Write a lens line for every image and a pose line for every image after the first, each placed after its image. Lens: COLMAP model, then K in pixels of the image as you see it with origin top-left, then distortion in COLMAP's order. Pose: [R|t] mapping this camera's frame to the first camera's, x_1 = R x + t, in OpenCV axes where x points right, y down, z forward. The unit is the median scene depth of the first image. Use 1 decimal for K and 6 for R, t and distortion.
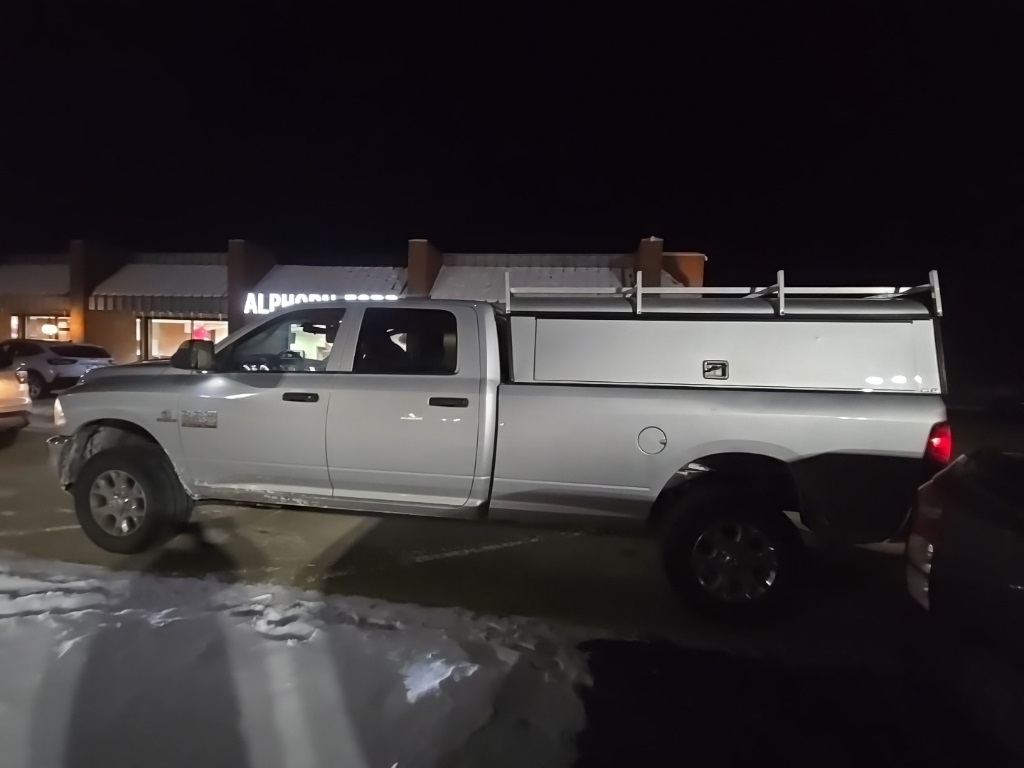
lens RADIAL K [[406.4, 0, 512.0], [0, 406.4, 384.0], [0, 0, 1]] dist [-0.000400, -0.000030]
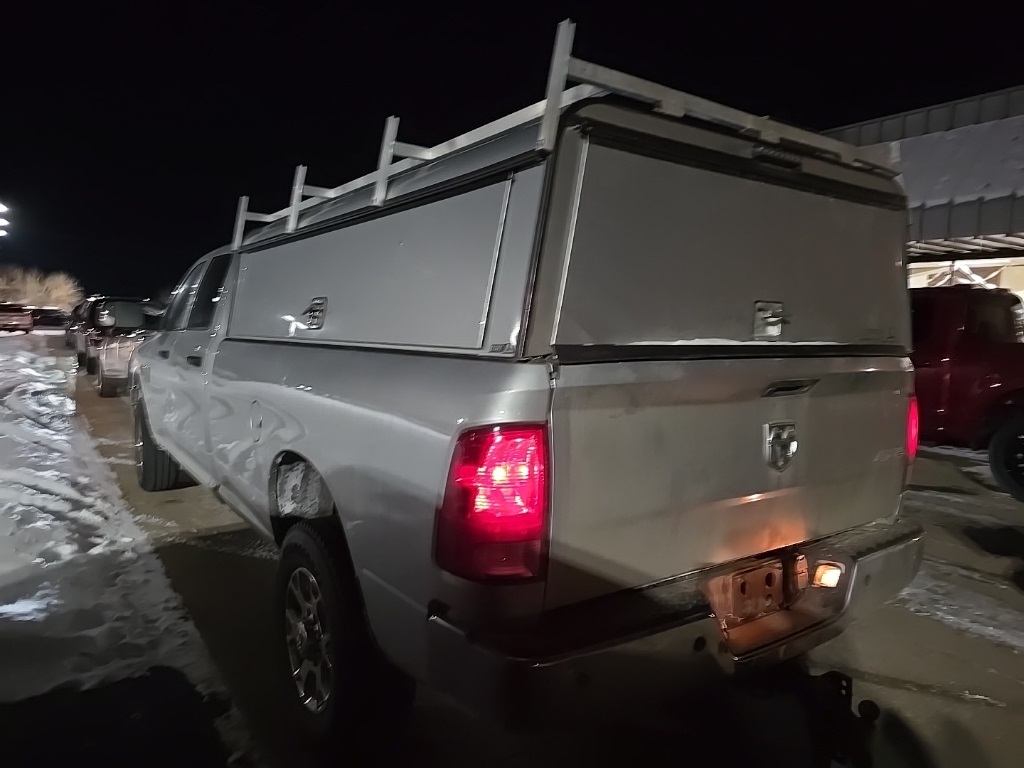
lens RADIAL K [[698.3, 0, 523.8], [0, 698.3, 390.9], [0, 0, 1]] dist [0.002456, -0.001662]
pose [[0.680775, 0.045400, -0.731084, 1.415216], [-0.031516, 0.998969, 0.032689, 0.059437], [0.731814, 0.000786, 0.681504, 0.553629]]
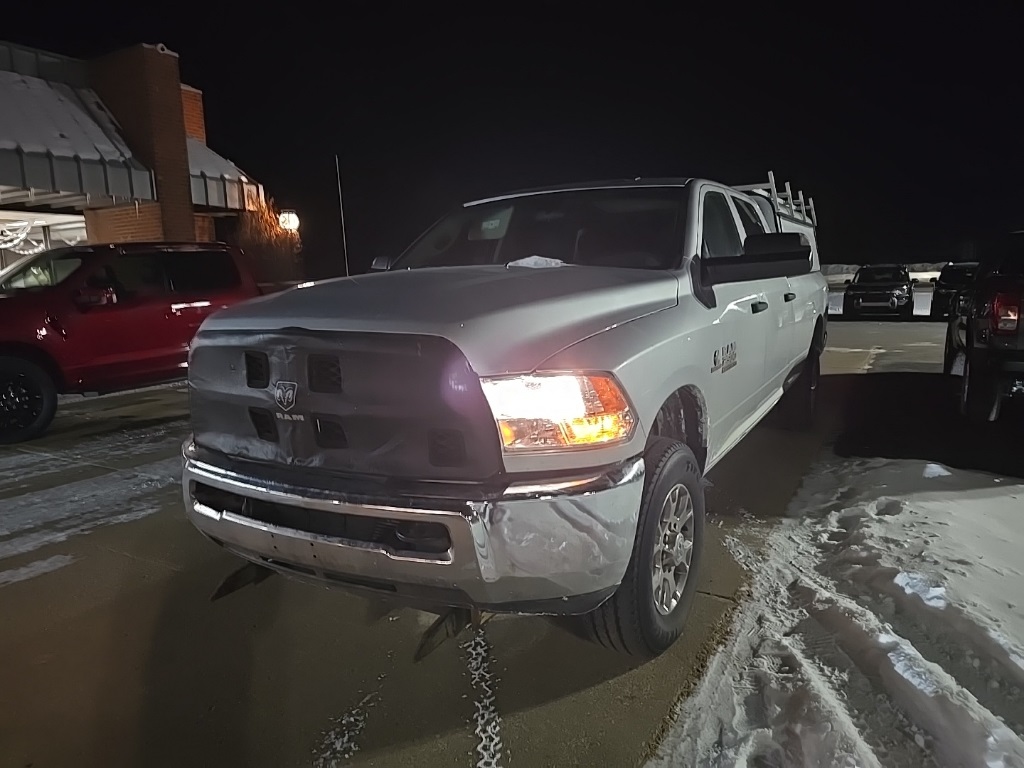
lens RADIAL K [[698.3, 0, 523.8], [0, 698.3, 390.9], [0, 0, 1]] dist [0.002456, -0.001662]
pose [[0.362988, -0.192464, 0.911700, -2.124431], [0.087294, 0.981156, 0.172371, -0.063327], [-0.927696, 0.017018, 0.372949, 1.023631]]
